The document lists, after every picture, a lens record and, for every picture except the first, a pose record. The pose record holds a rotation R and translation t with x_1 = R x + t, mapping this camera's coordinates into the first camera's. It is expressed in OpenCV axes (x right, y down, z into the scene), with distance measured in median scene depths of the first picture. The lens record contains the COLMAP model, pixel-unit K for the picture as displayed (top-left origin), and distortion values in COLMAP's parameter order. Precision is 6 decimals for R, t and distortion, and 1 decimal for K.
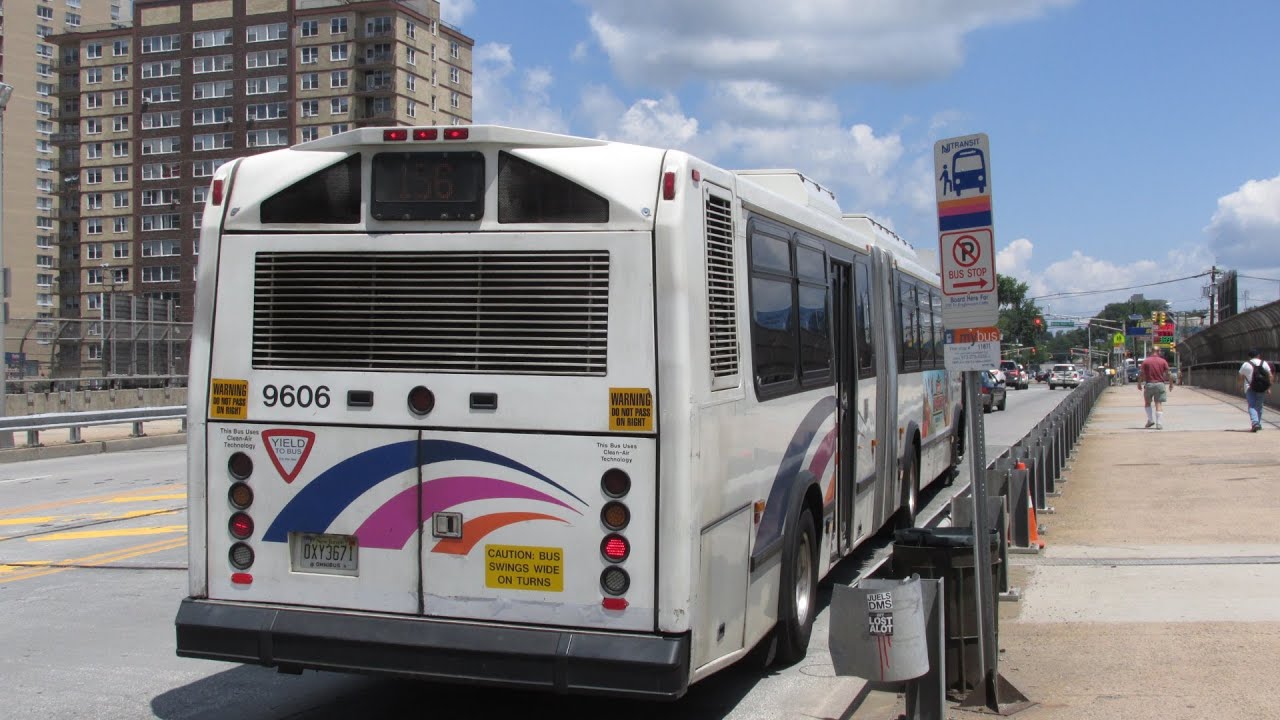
lens RADIAL K [[1567.9, 0, 639.8], [0, 1567.9, 399.4], [0, 0, 1]] dist [-0.011202, -0.009836]
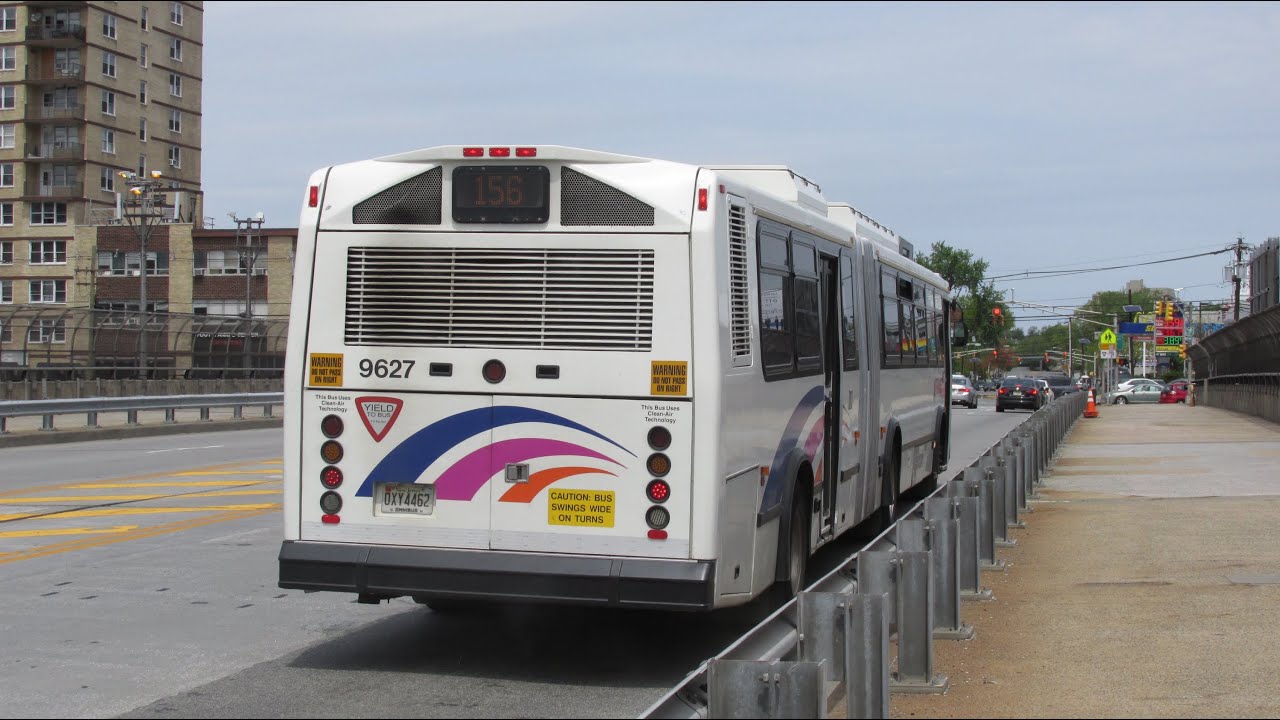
lens RADIAL K [[2418.6, 0, 640.0], [0, 2418.6, 360.0], [0, 0, 1]] dist [-0.459918, 0.009461]
pose [[0.997532, 0.007864, 0.069771, -0.152120], [-0.005545, 0.999427, -0.033376, 0.051747], [-0.069994, 0.032907, 0.997005, -0.832595]]
